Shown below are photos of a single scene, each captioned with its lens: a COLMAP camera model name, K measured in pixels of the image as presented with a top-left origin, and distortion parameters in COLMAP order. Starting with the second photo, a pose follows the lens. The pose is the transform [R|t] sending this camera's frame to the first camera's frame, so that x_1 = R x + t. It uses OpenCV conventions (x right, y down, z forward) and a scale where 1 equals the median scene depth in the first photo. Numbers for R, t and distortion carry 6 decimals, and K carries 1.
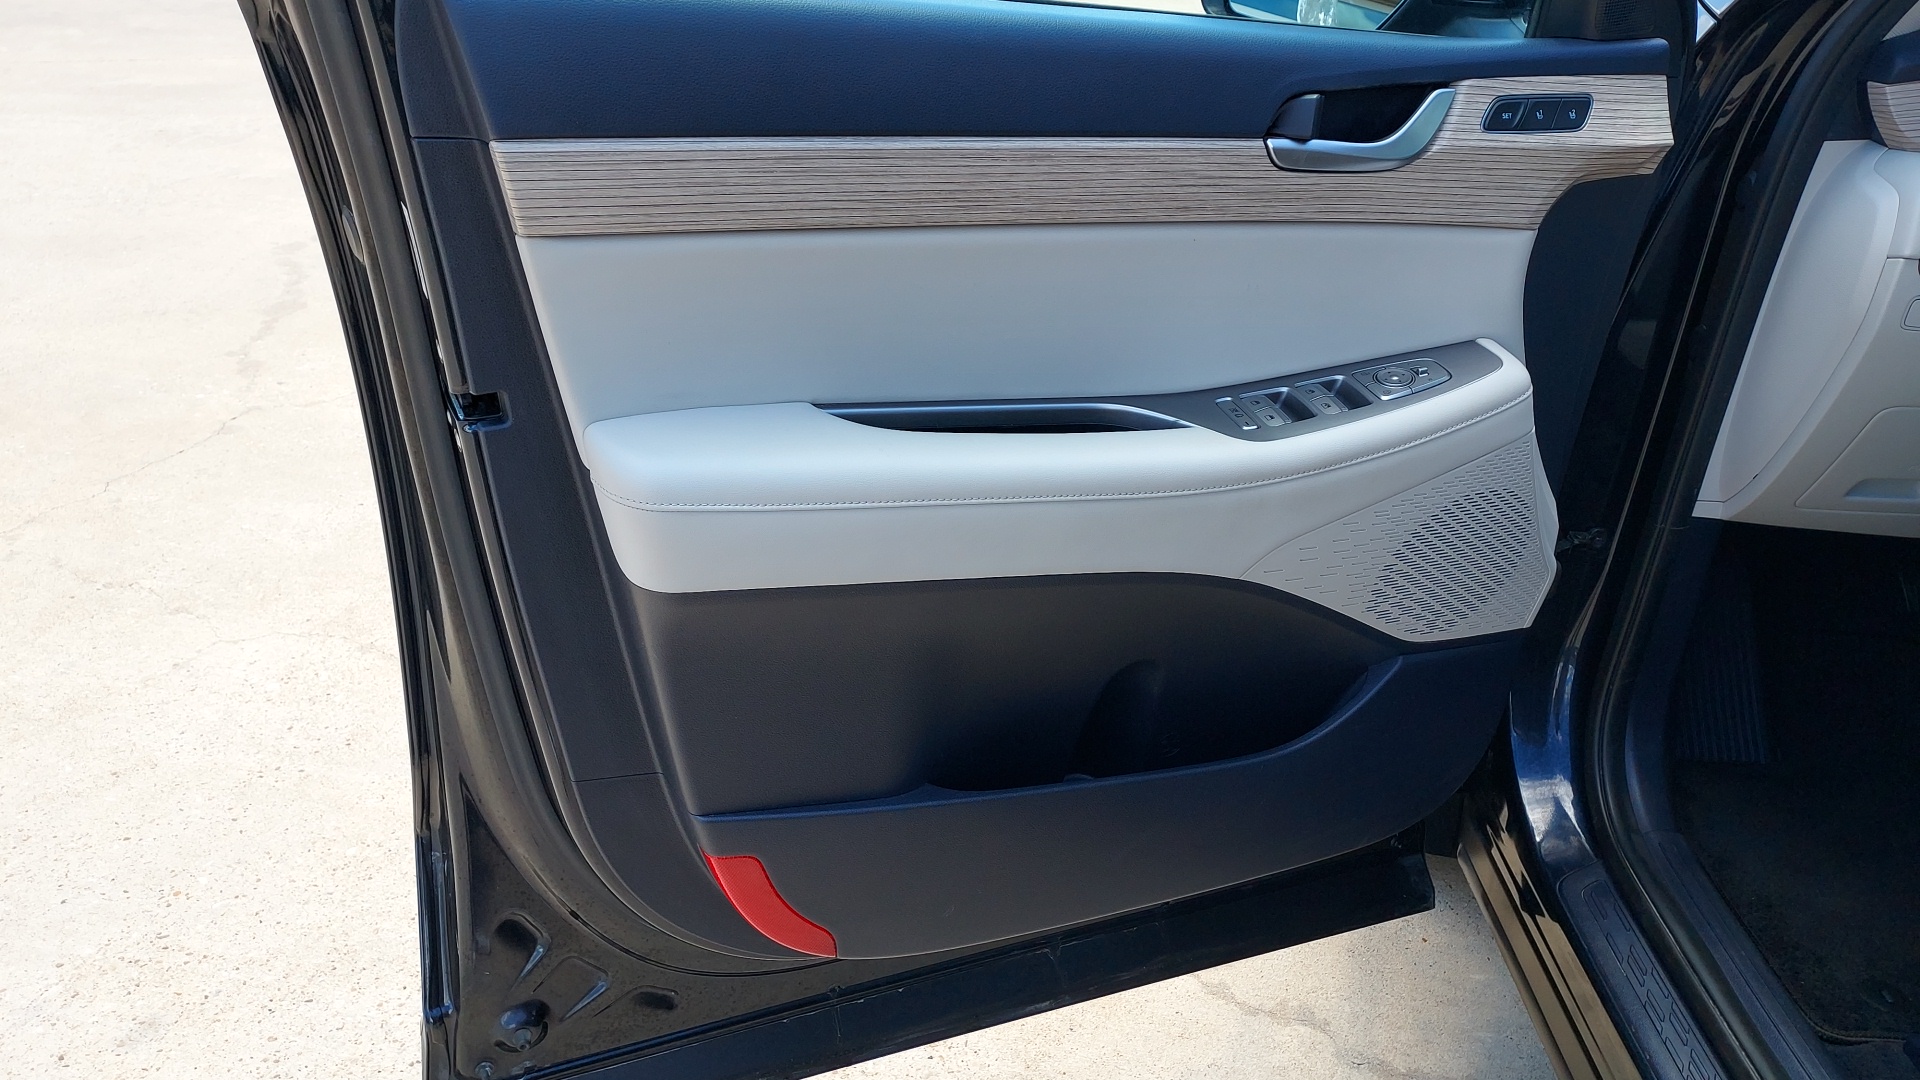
lens RADIAL K [[1388.3, 0, 980.0], [0, 1388.3, 541.8], [0, 0, 1]] dist [0.033330, -0.004592]
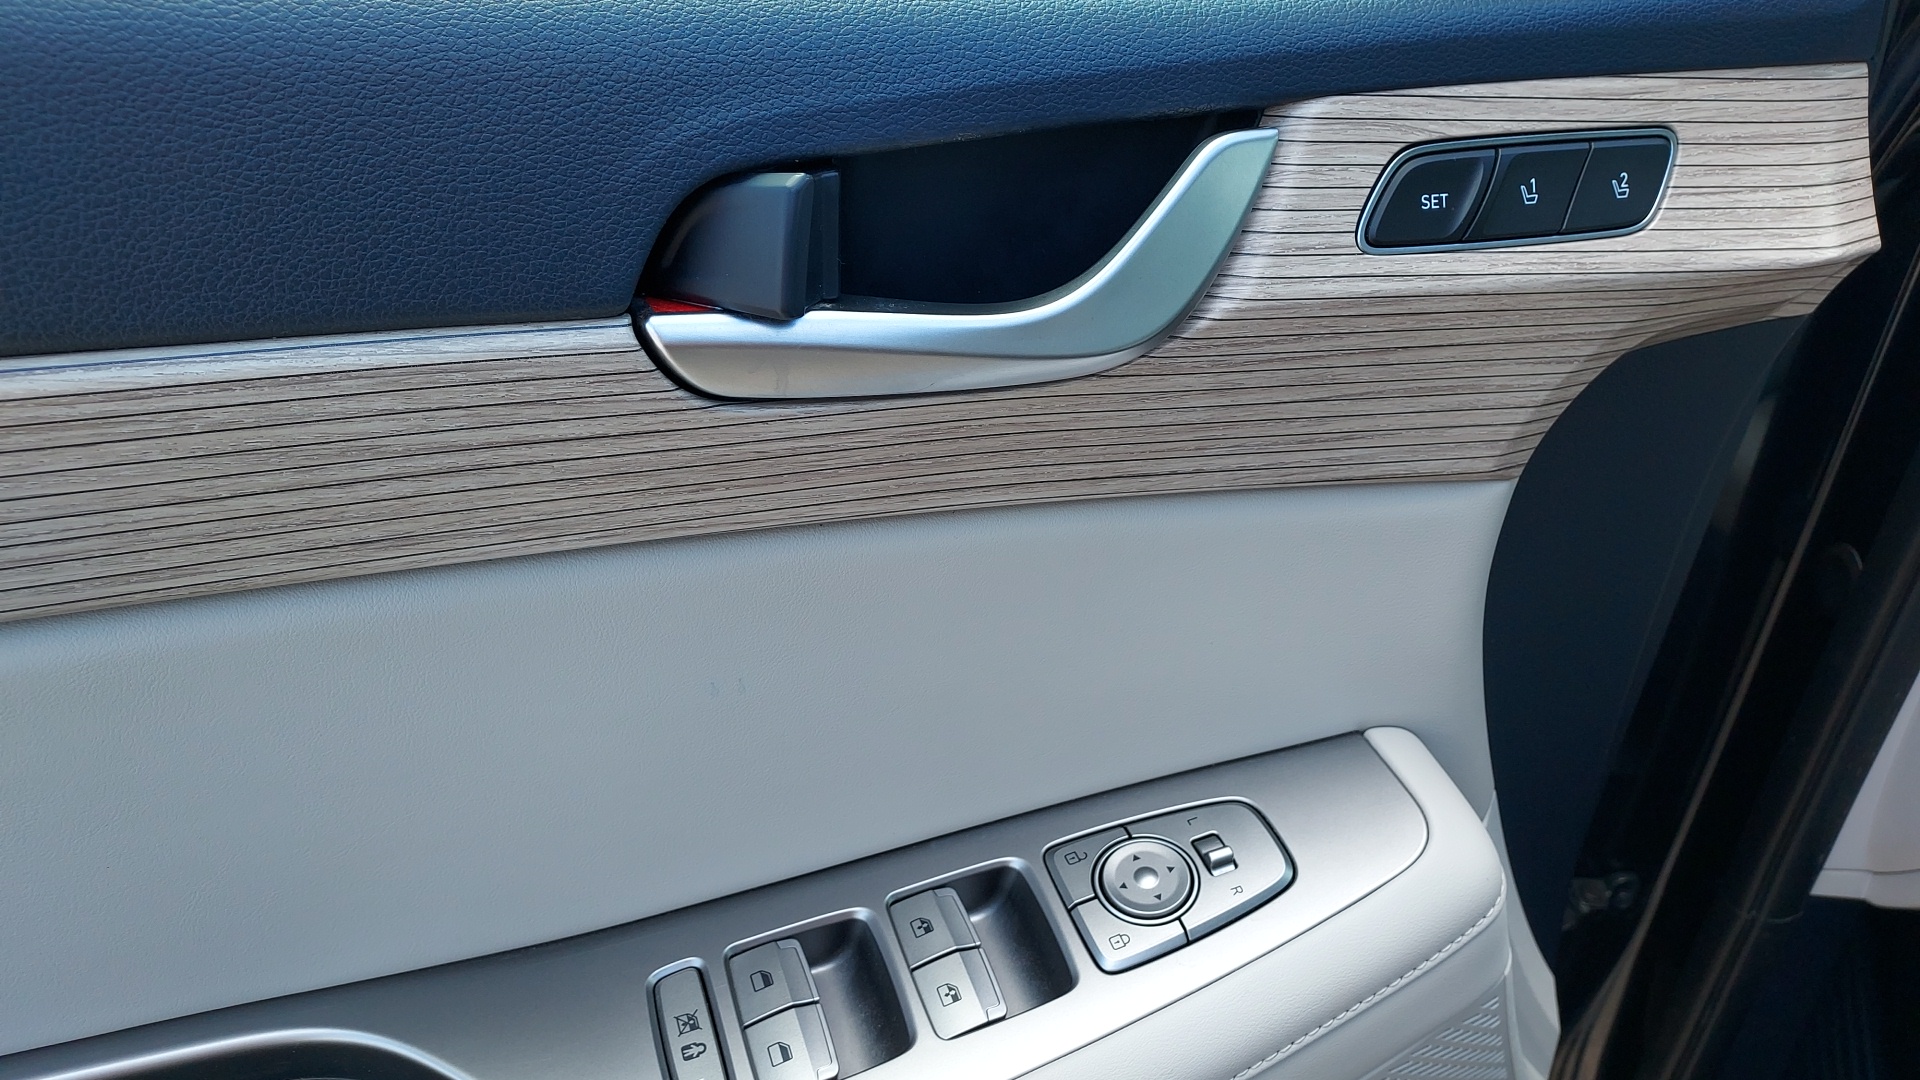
lens RADIAL K [[1388.3, 0, 980.0], [0, 1388.3, 541.8], [0, 0, 1]] dist [0.033330, -0.004592]
pose [[0.999734, -0.014975, 0.017516, 0.257528], [0.013899, 0.998100, 0.060021, -0.242756], [-0.018382, -0.059761, 0.998043, 0.653975]]
